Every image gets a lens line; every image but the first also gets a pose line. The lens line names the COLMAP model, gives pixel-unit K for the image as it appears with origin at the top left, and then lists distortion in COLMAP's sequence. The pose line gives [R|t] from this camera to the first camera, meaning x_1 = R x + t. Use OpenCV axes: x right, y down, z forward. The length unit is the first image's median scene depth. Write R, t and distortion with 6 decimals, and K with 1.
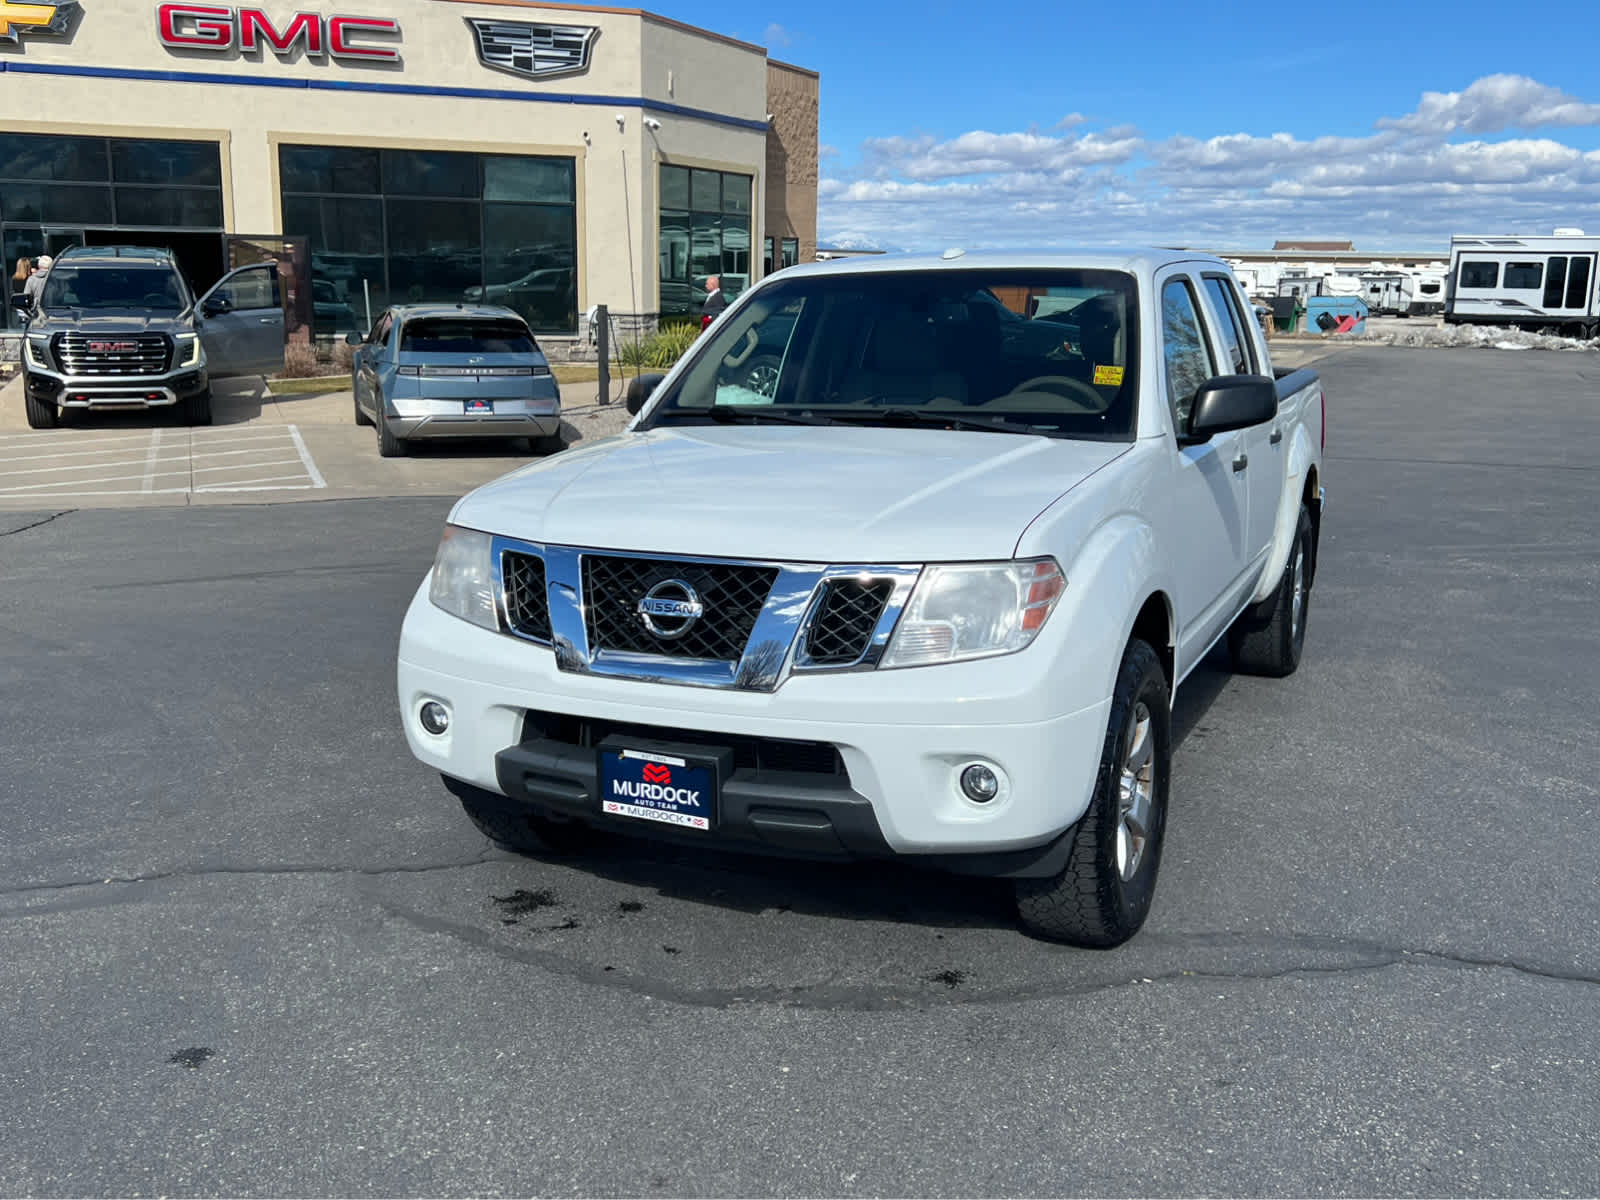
lens RADIAL K [[1602.6, 0, 785.8], [0, 1602.6, 601.4], [0, 0, 1]] dist [0.068190, -0.128472]
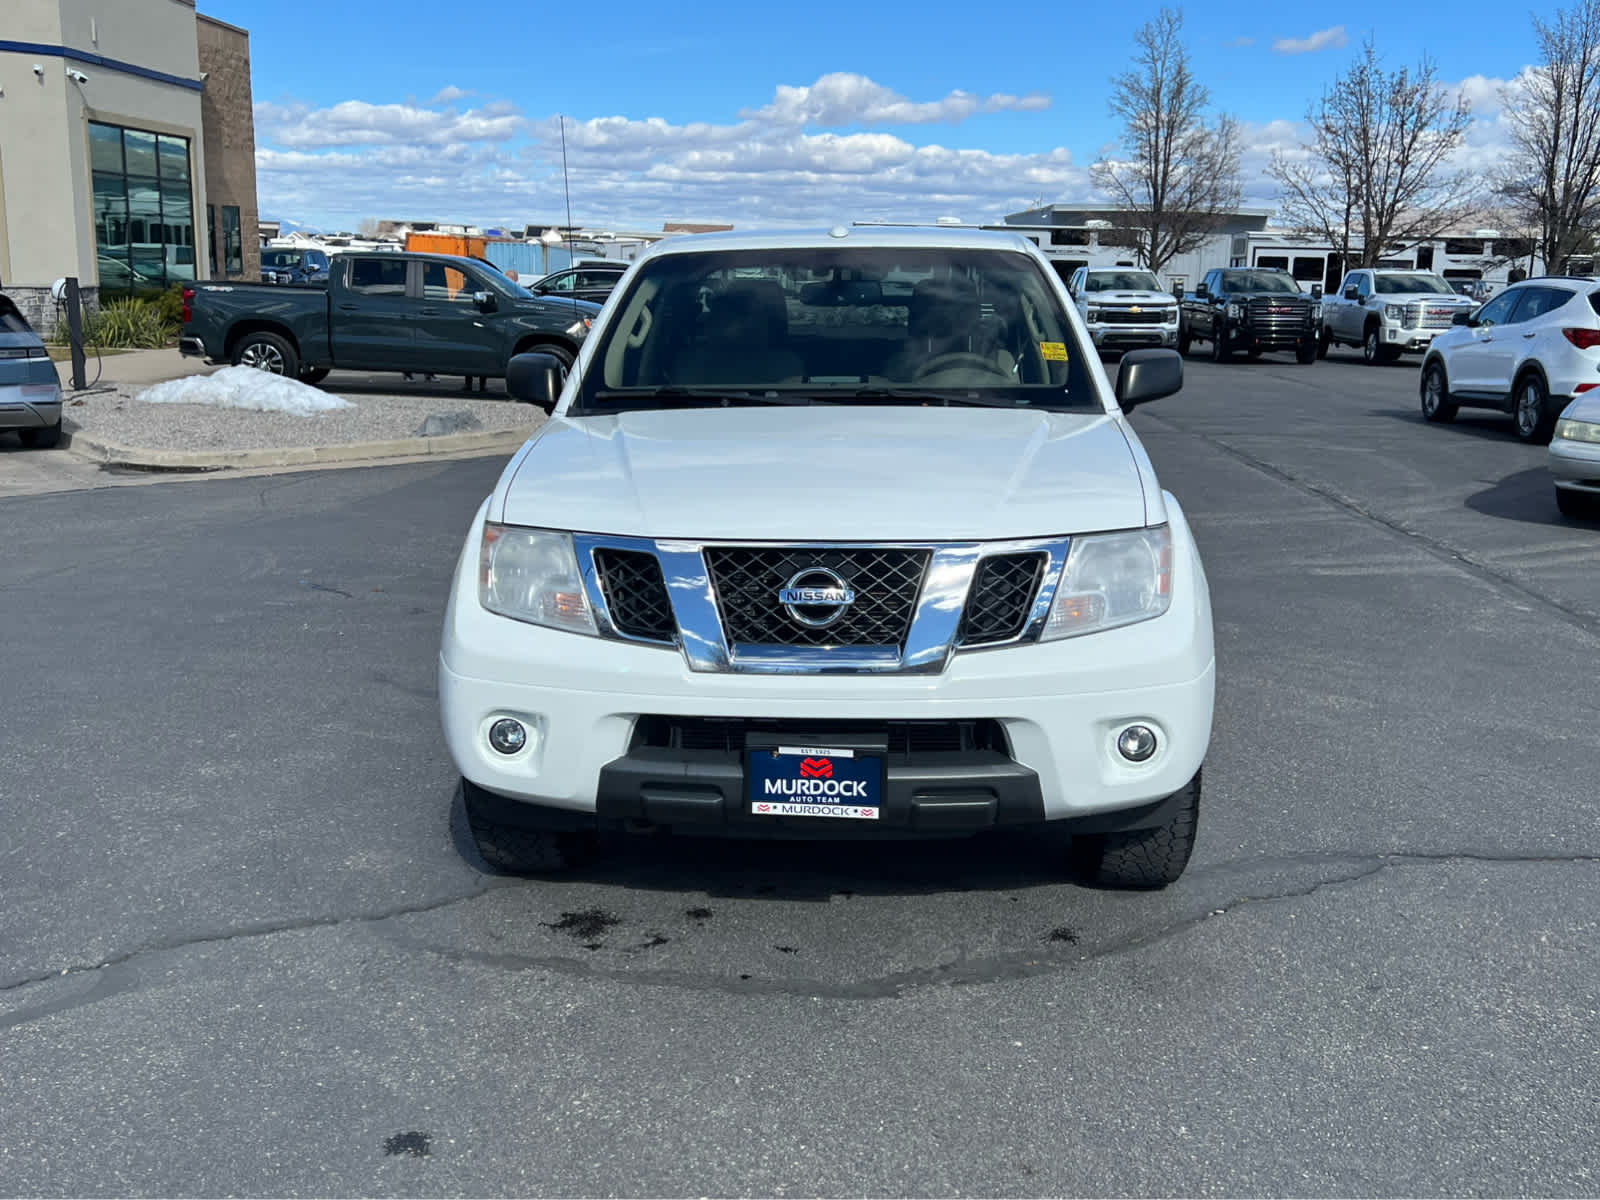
lens RADIAL K [[1602.6, 0, 785.8], [0, 1602.6, 601.4], [0, 0, 1]] dist [0.068190, -0.128472]
pose [[0.927433, -0.067903, 0.367773, -0.105797], [0.062856, 0.997692, 0.025699, -0.004491], [-0.368669, -0.000717, 0.929561, 0.025216]]
